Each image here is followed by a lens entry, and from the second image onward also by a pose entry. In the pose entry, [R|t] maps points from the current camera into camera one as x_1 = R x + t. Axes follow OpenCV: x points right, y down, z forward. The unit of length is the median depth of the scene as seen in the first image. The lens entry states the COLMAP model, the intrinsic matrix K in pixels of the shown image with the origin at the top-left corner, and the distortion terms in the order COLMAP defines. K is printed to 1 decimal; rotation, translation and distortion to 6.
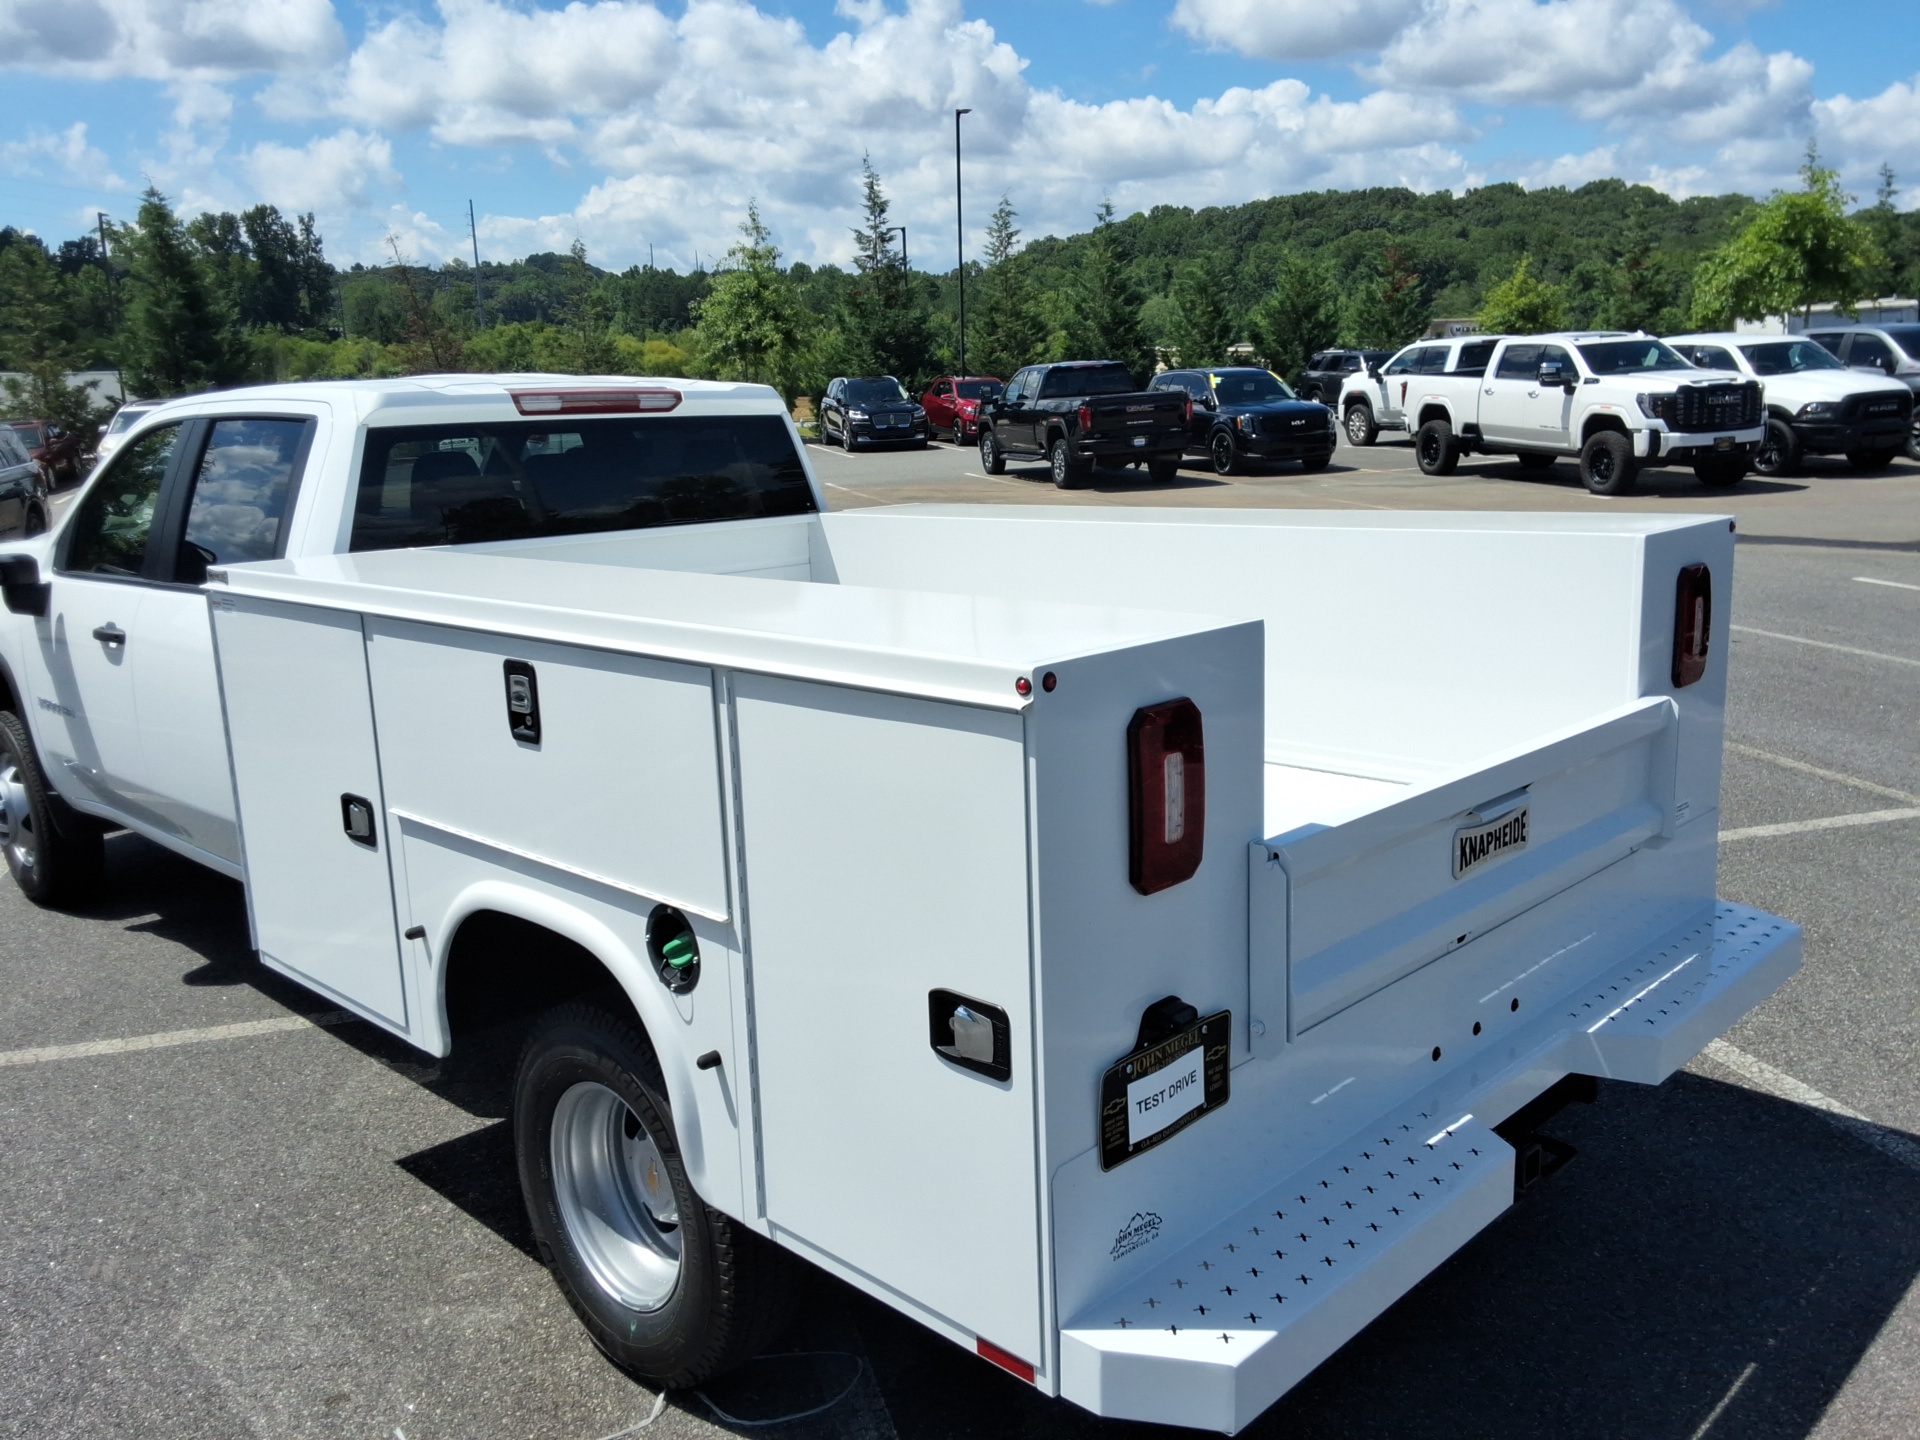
lens RADIAL K [[1542.2, 0, 963.3], [0, 1542.2, 735.2], [0, 0, 1]] dist [0.131353, -0.216321]
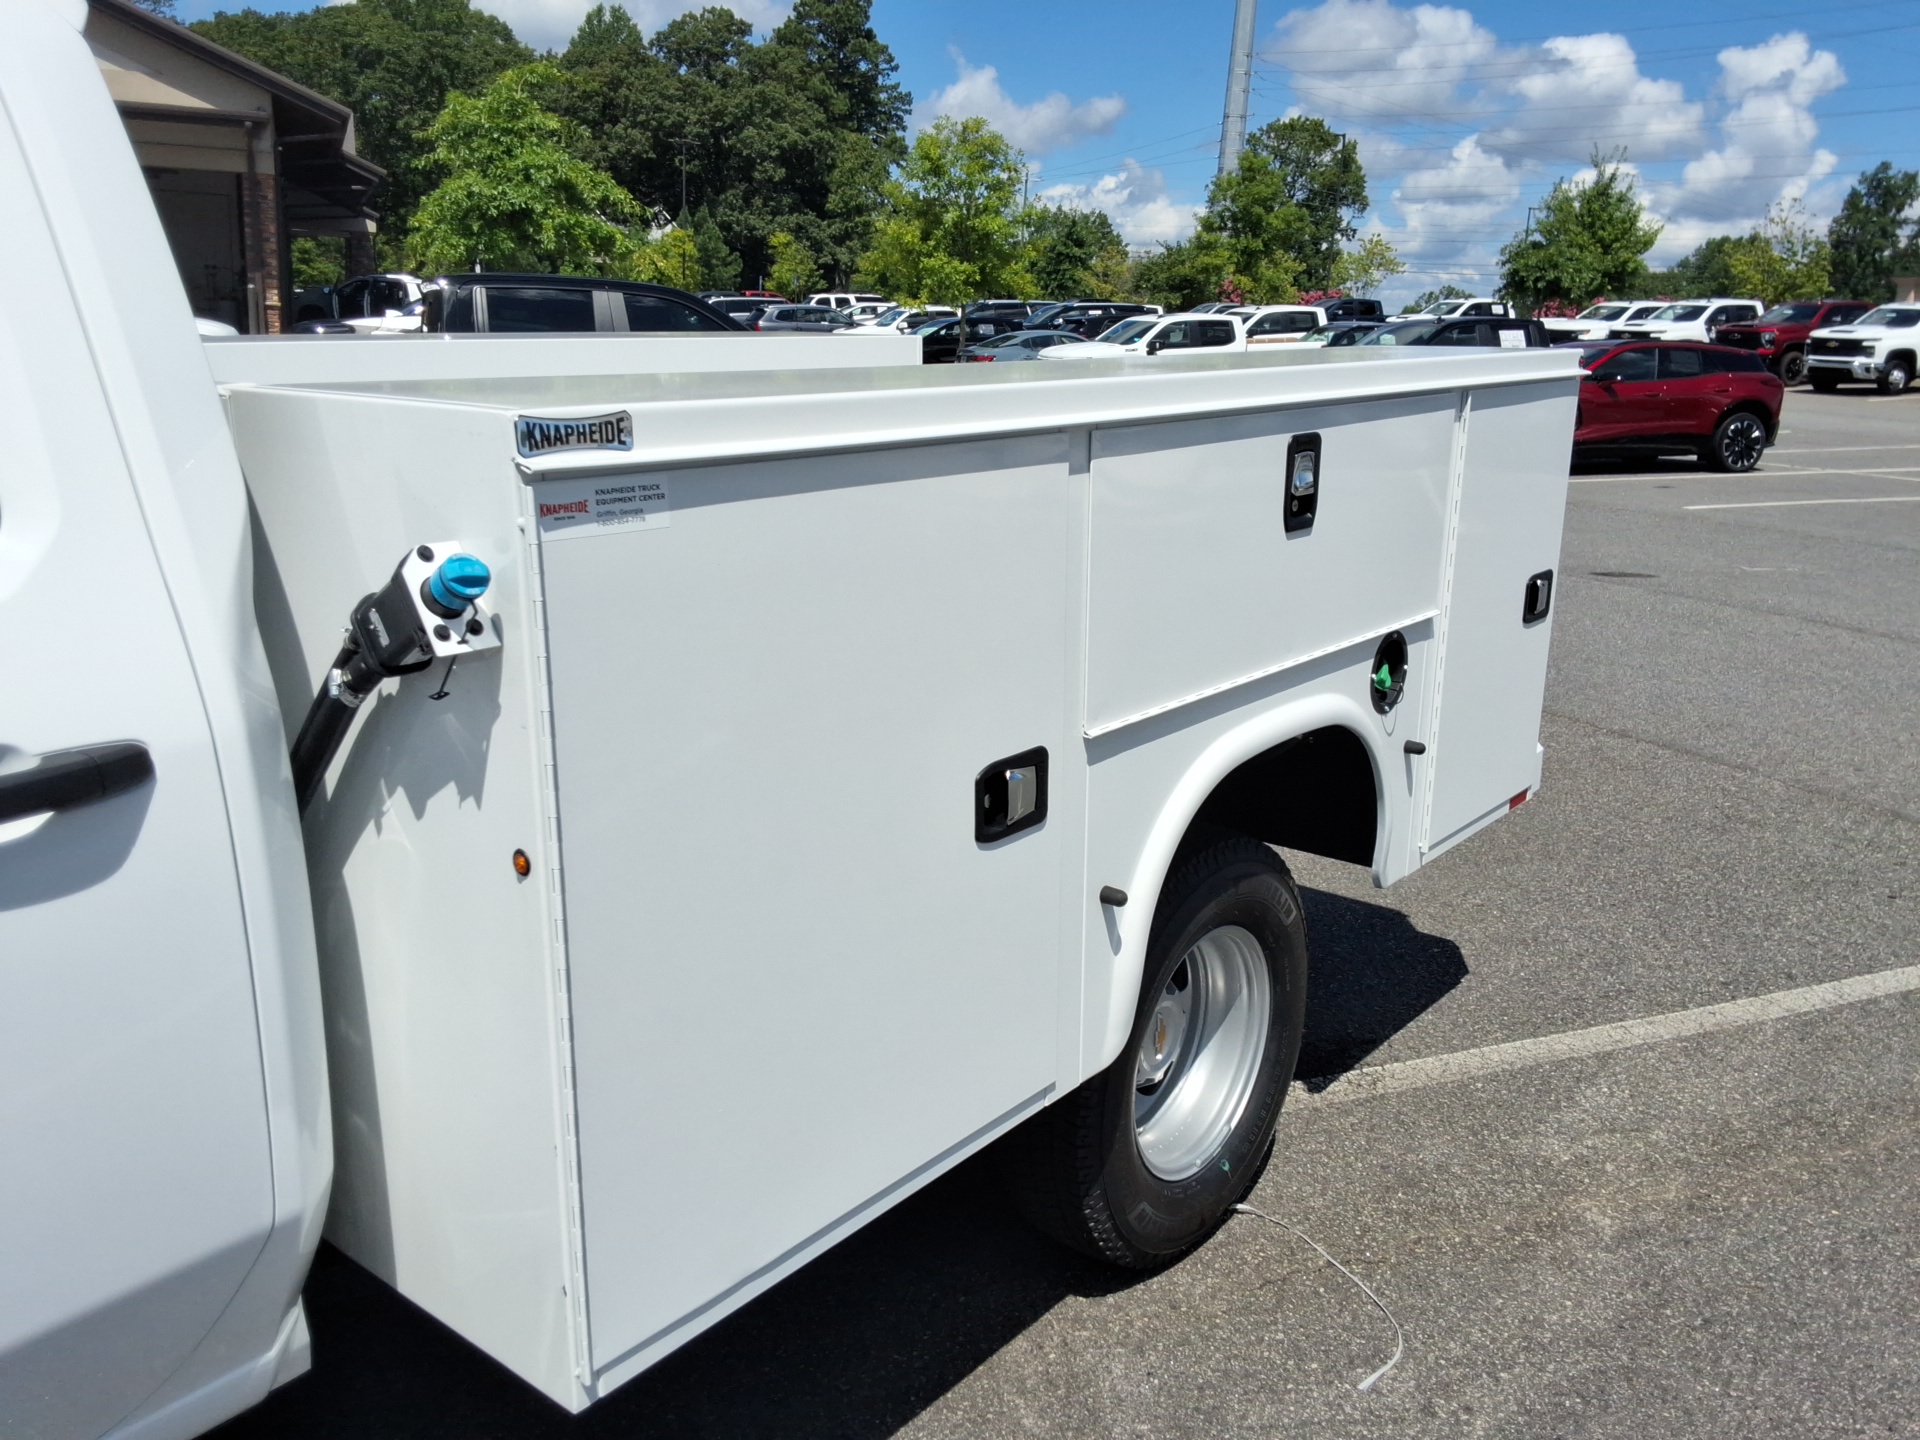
lens RADIAL K [[1542.2, 0, 963.3], [0, 1542.2, 735.2], [0, 0, 1]] dist [0.131353, -0.216321]
pose [[-0.092583, -0.231380, 0.968448, -0.153391], [0.203056, 0.947798, 0.245859, -0.018808], [-0.974780, 0.219412, -0.040767, 0.167661]]
